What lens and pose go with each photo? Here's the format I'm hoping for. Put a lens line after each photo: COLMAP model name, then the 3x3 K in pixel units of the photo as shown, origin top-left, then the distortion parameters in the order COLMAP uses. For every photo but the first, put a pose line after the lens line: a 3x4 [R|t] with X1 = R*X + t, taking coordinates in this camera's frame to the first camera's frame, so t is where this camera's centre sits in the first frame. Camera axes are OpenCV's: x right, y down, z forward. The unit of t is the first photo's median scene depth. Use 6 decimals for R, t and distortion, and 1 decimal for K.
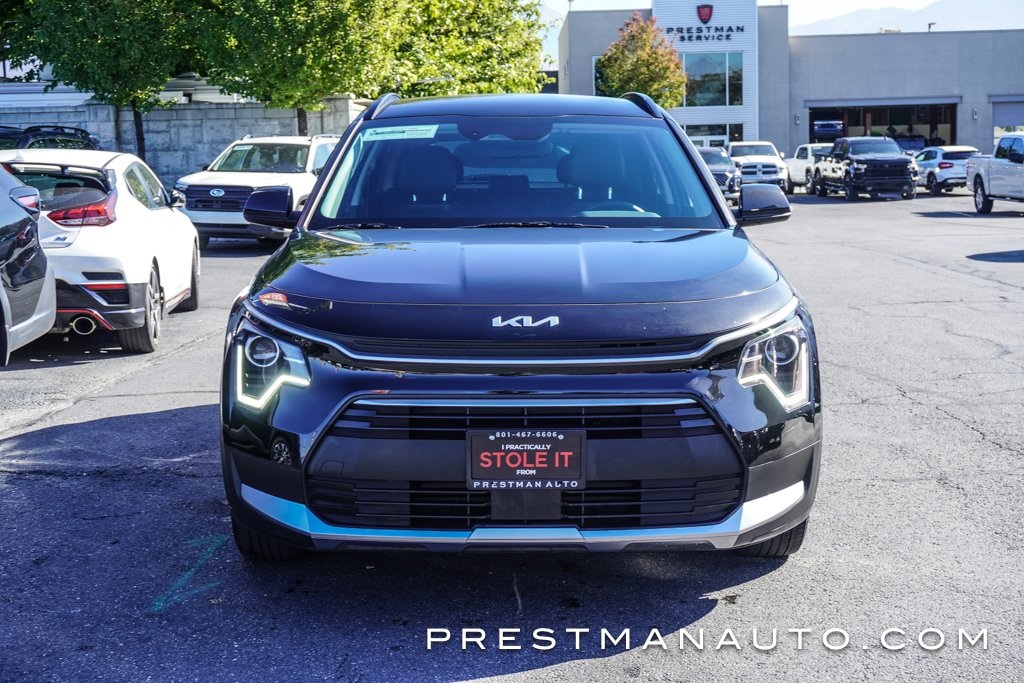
lens RADIAL K [[1448.6, 0, 511.4], [0, 1448.6, 338.7], [0, 0, 1]] dist [0.019589, 0.000000]
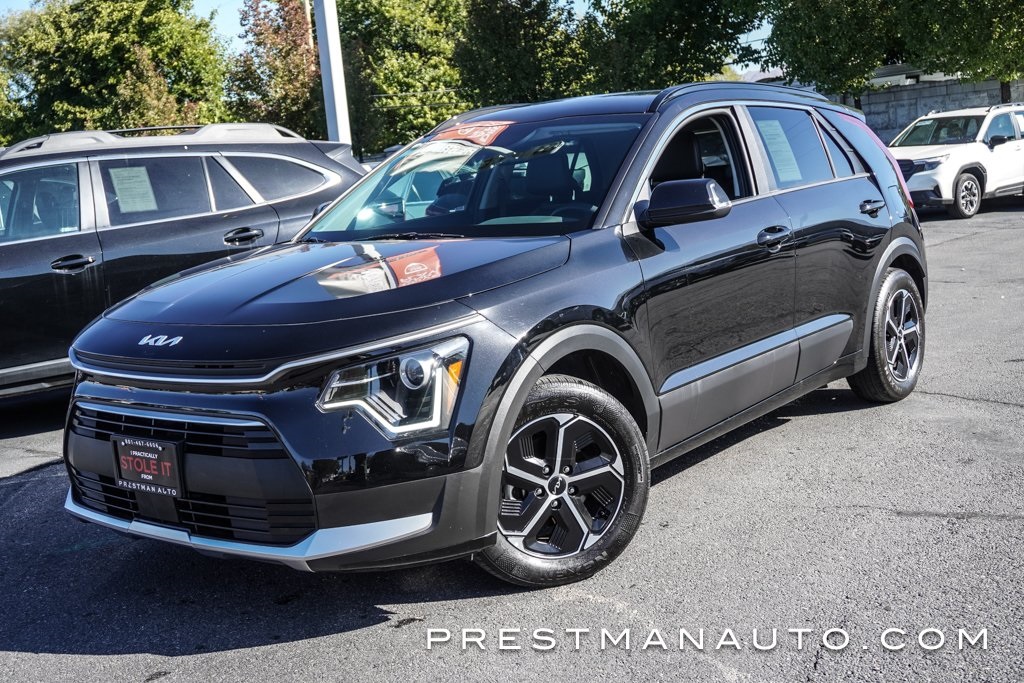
lens RADIAL K [[1196.6, 0, 512.3], [0, 1196.6, 344.3], [0, 0, 1]] dist [0.010734, 0.000000]
pose [[0.769264, 0.037716, -0.637817, 0.246349], [-0.004189, 0.998532, 0.053994, -0.018355], [0.638918, -0.038864, 0.768293, 0.145968]]
